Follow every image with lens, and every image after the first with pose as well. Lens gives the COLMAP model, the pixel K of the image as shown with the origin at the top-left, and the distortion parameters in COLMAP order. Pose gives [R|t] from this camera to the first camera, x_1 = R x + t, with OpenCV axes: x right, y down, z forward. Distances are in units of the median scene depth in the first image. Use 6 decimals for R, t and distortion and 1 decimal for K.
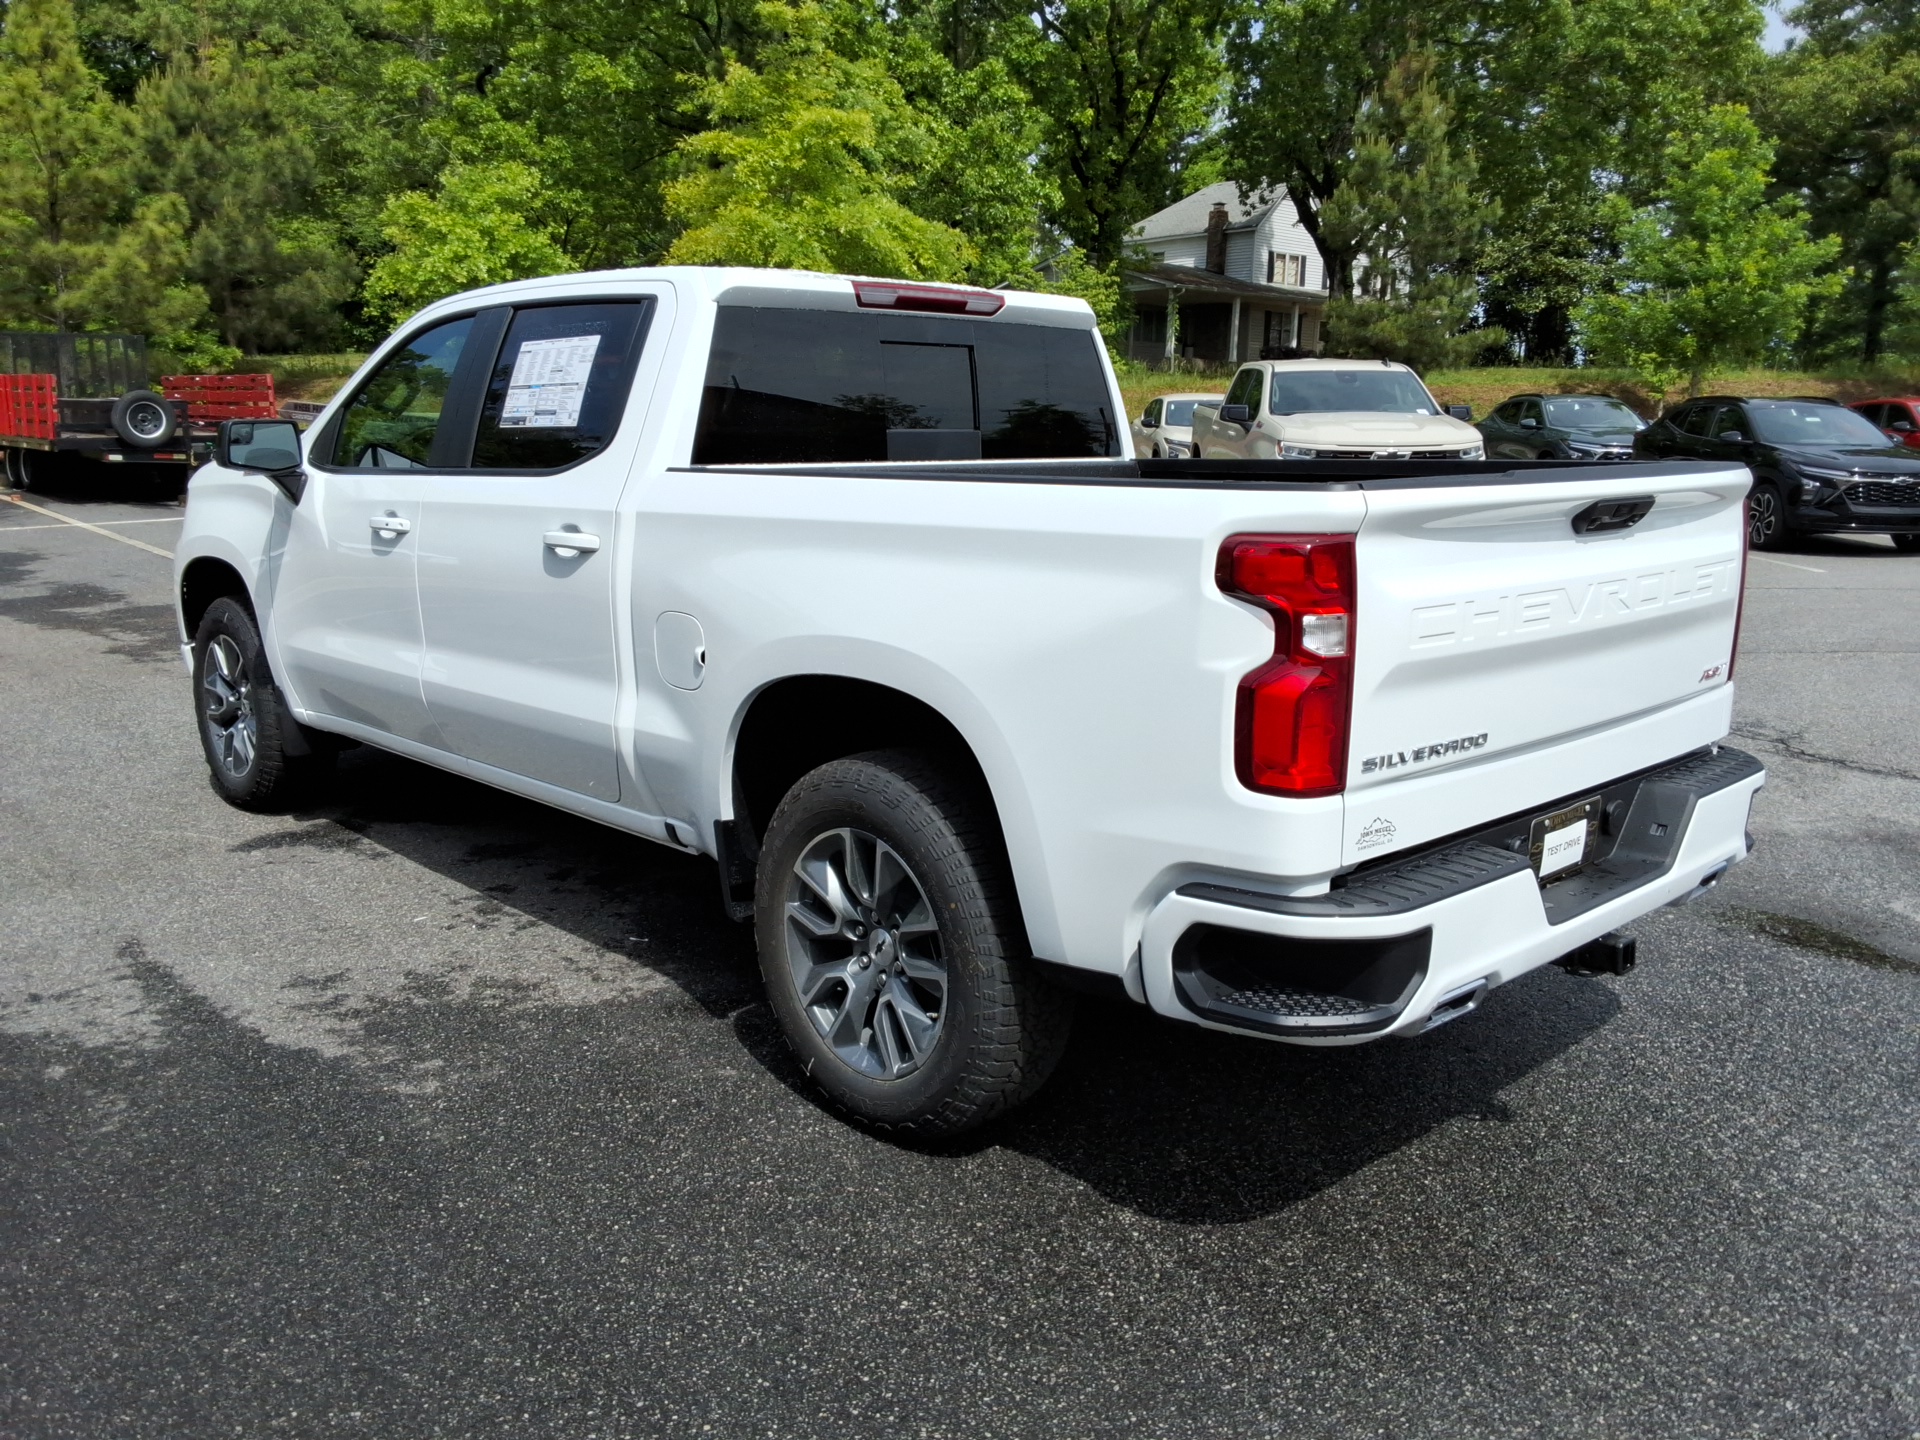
lens RADIAL K [[1541.6, 0, 970.6], [0, 1541.6, 712.9], [0, 0, 1]] dist [0.120940, -0.189058]
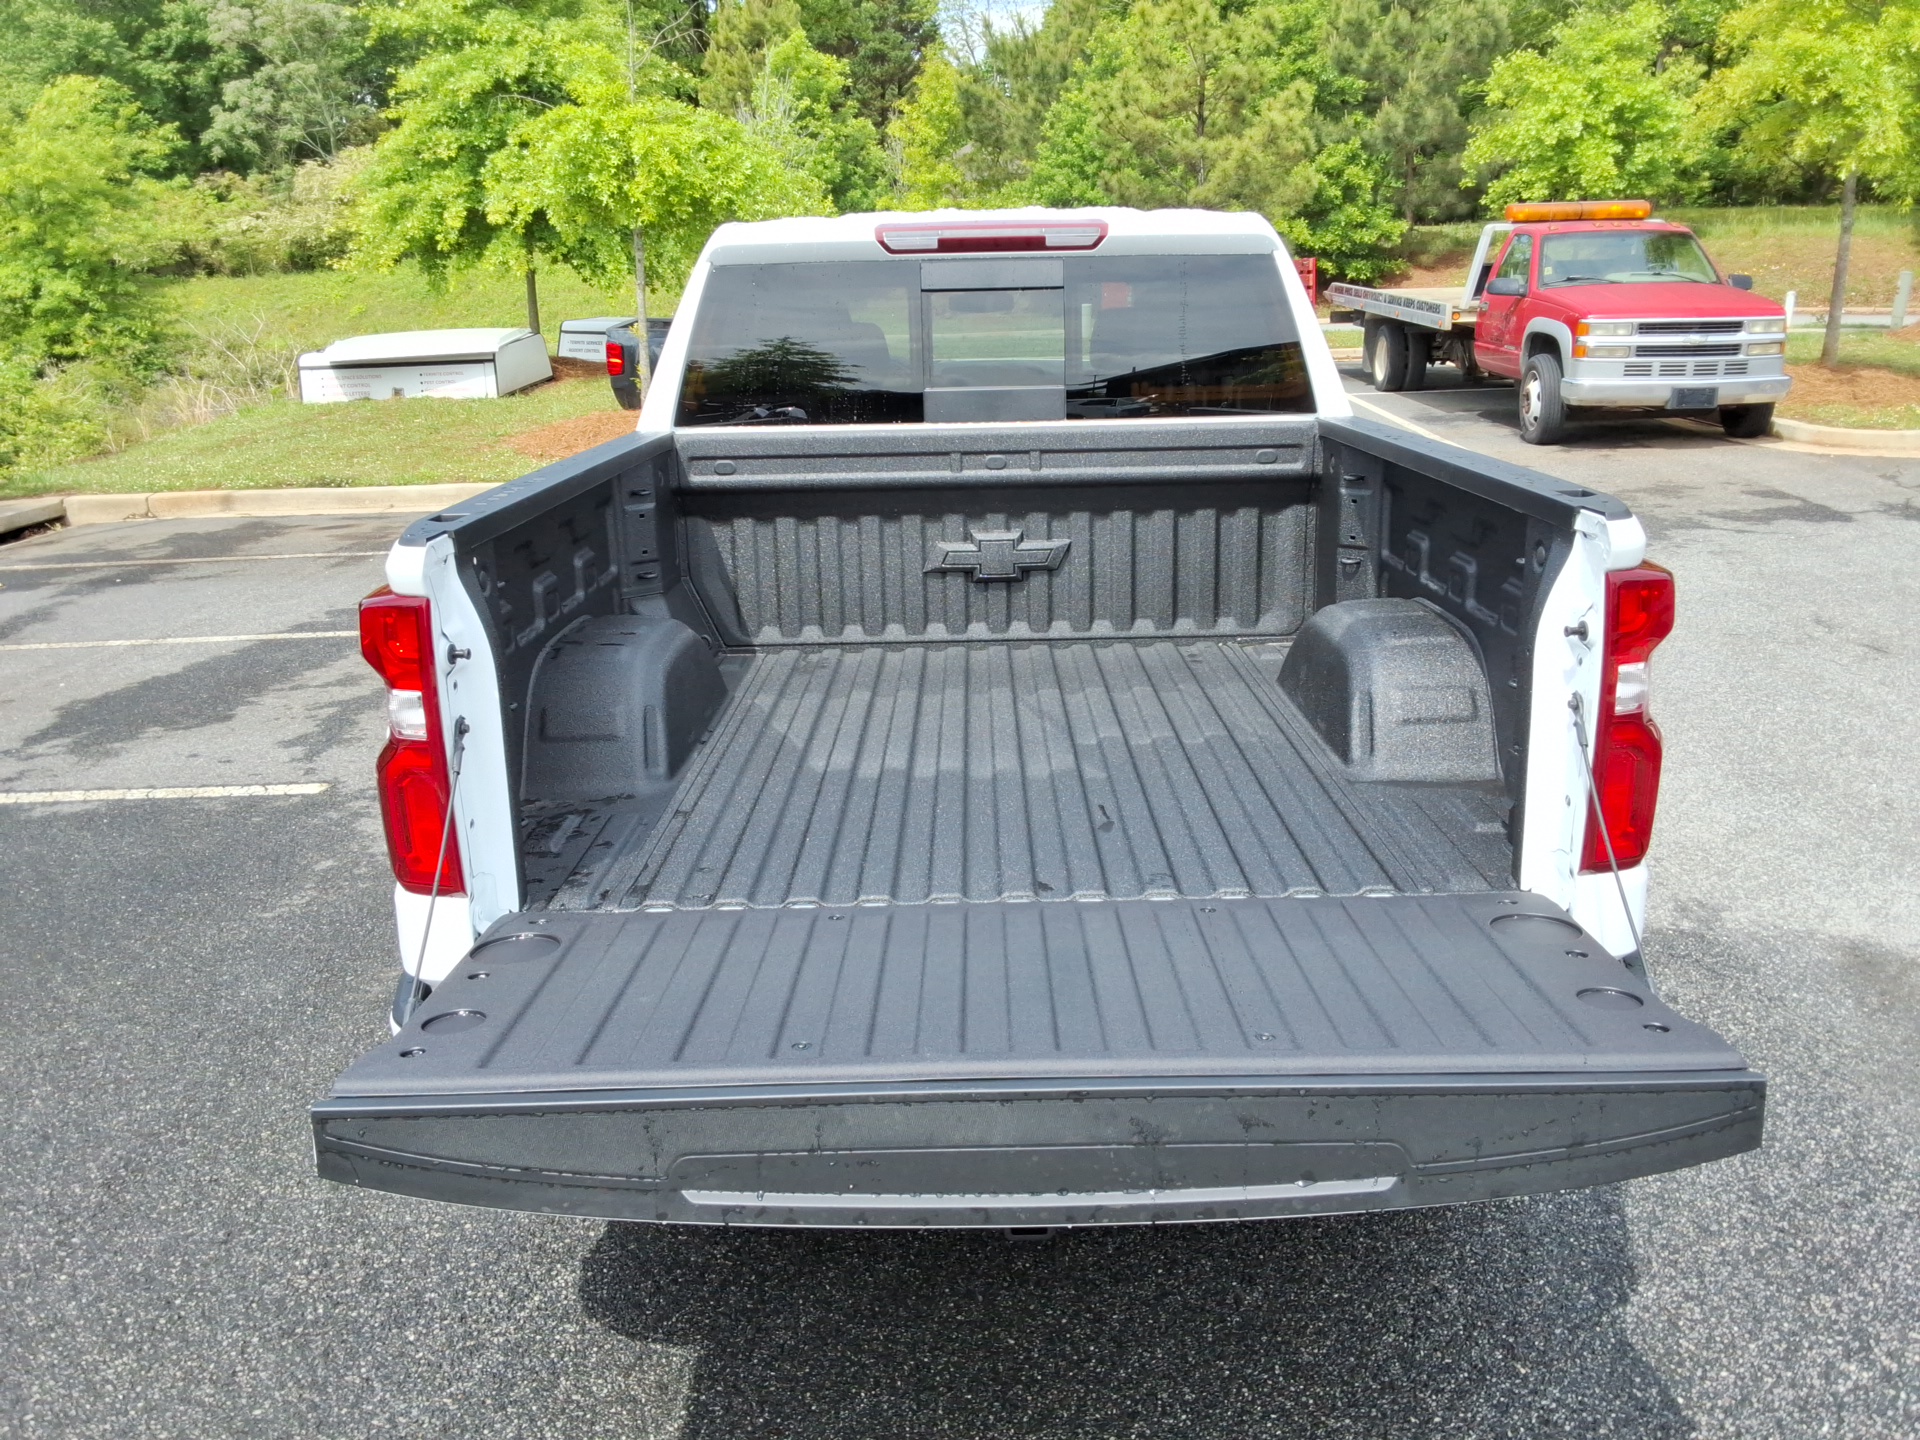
lens RADIAL K [[1545.0, 0, 971.2], [0, 1545.0, 713.6], [0, 0, 1]] dist [0.088681, -0.129009]
pose [[0.722636, 0.165289, -0.671175, 0.501089], [-0.106033, 0.986004, 0.128659, -0.093892], [0.683047, -0.021807, 0.730049, 0.285573]]
